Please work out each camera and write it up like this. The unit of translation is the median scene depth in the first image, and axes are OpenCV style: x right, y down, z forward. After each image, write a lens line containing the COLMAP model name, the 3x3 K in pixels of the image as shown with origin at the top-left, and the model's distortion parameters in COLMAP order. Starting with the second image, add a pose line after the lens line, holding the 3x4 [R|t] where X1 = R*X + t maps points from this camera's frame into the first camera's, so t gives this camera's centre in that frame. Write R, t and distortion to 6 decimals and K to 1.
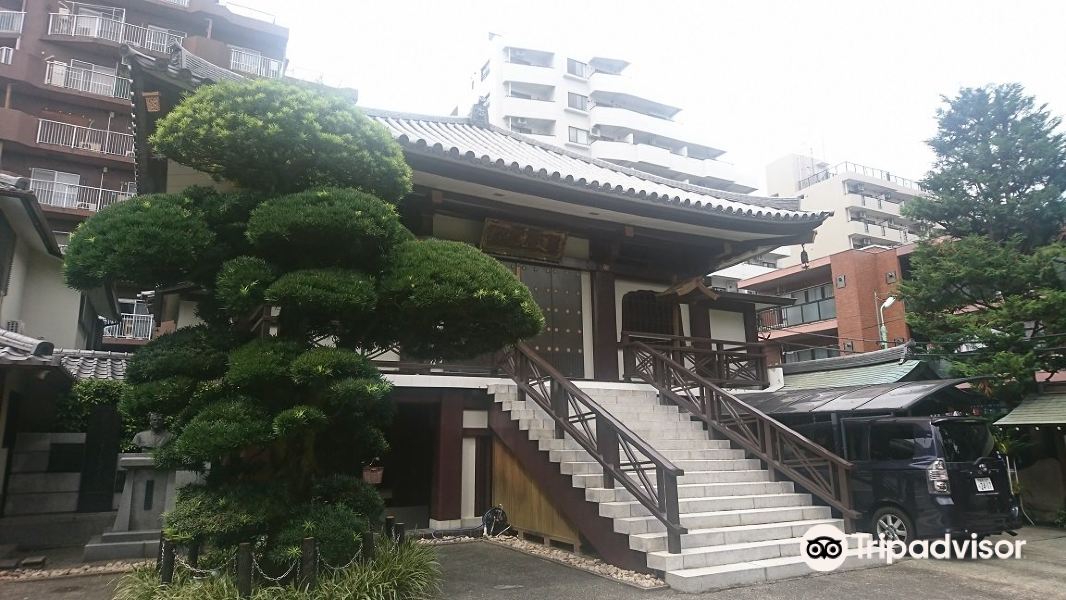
lens RADIAL K [[662.9, 0, 527.1], [0, 662.9, 298.4], [0, 0, 1]] dist [0.111716, -0.129645]
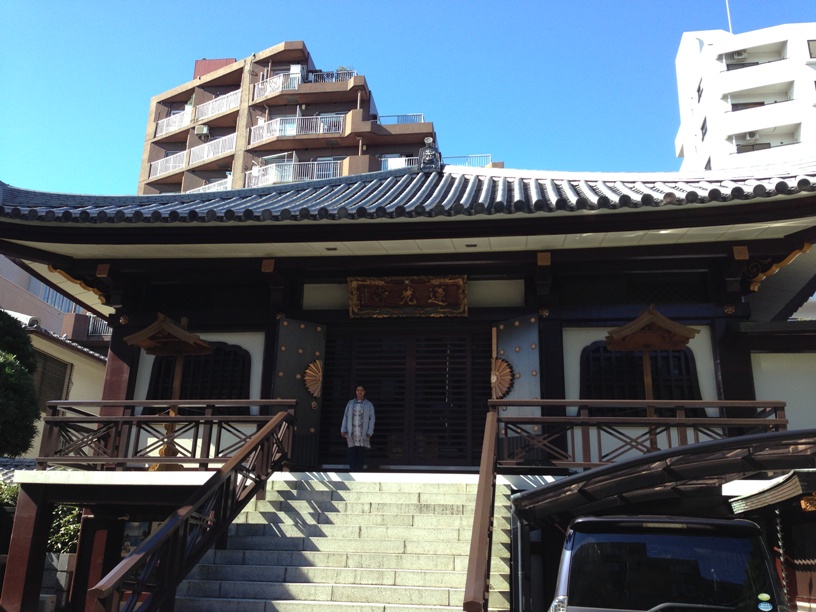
lens RADIAL K [[747.3, 0, 406.4], [0, 747.3, 310.2], [0, 0, 1]] dist [0.133895, -0.236458]
pose [[0.797500, -0.157250, -0.582466, 0.503018], [0.091277, 0.985770, -0.141156, 0.054451], [0.596375, 0.059406, 0.800505, 0.270357]]
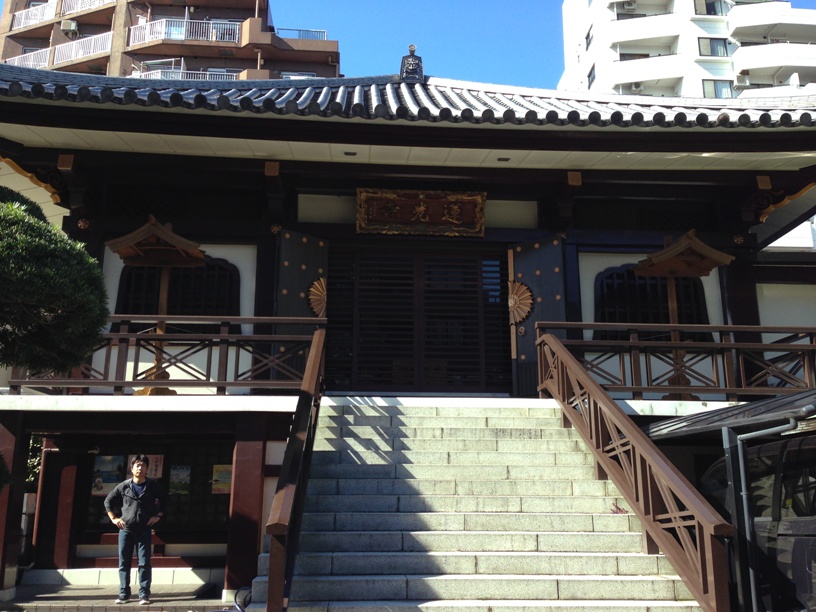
lens RADIAL K [[750.6, 0, 409.0], [0, 750.6, 302.6], [0, 0, 1]] dist [0.127464, -0.236563]
pose [[0.906890, -0.093898, -0.410772, 0.310084], [0.078925, 0.995455, -0.053303, 0.054662], [0.413910, 0.015919, 0.910179, 0.226194]]
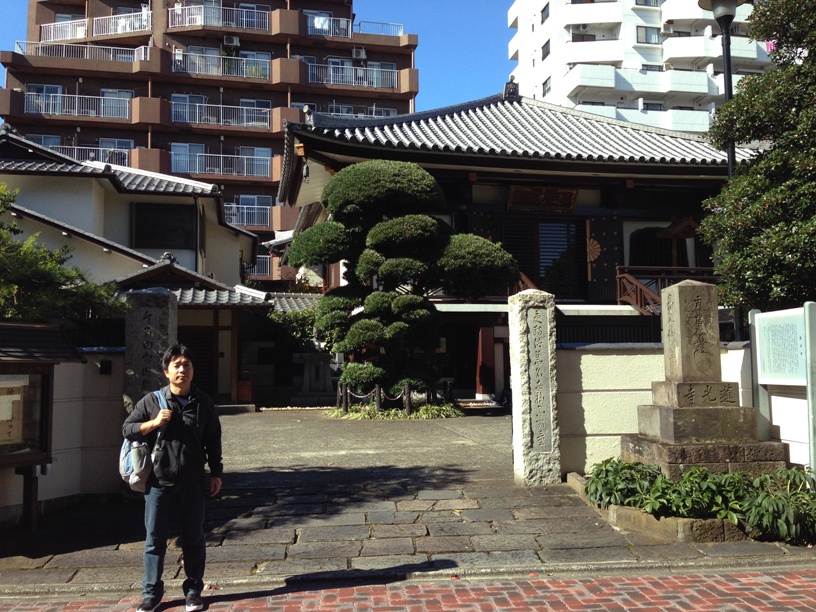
lens RADIAL K [[747.3, 0, 406.4], [0, 747.3, 310.2], [0, 0, 1]] dist [0.133895, -0.236458]
pose [[0.958962, -0.024382, -0.282485, 0.148421], [0.062689, 0.989872, 0.127375, -0.073841], [0.276518, -0.139856, 0.950777, -0.504743]]
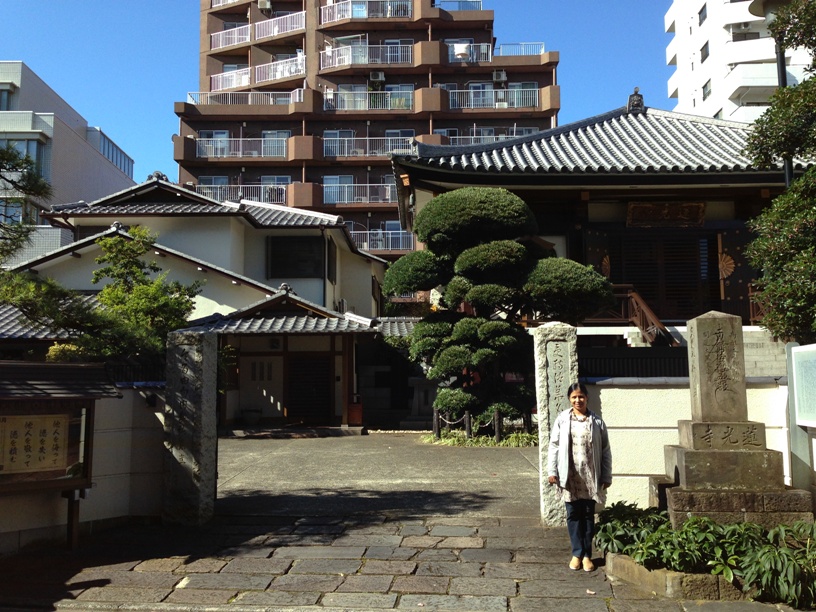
lens RADIAL K [[744.3, 0, 408.0], [0, 744.3, 306.0], [0, 0, 1]] dist [0.129324, -0.215684]
pose [[0.870329, -0.051334, -0.489788, 0.251883], [0.103789, 0.991334, 0.080526, -0.078183], [0.481410, -0.120919, 0.868115, -0.467473]]
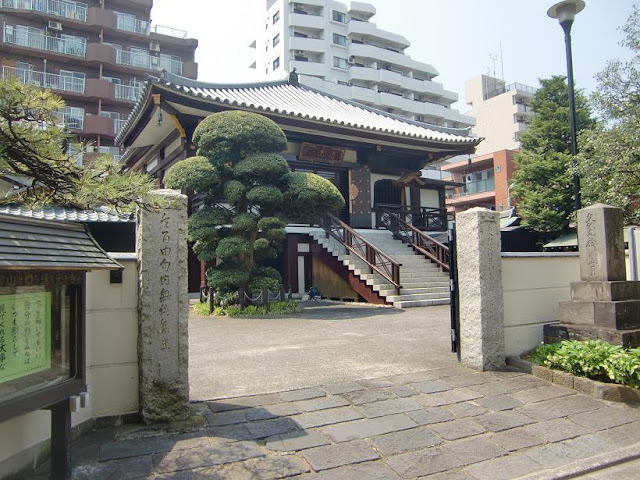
lens RADIAL K [[491.8, 0, 320.0], [0, 491.8, 240.0], [0, 0, 1]] dist [-0.098642, 0.074230]
pose [[0.998756, -0.008397, 0.049148, -0.078012], [0.001141, 0.989308, 0.145839, -0.047438], [-0.049847, -0.145602, 0.988087, -0.375209]]
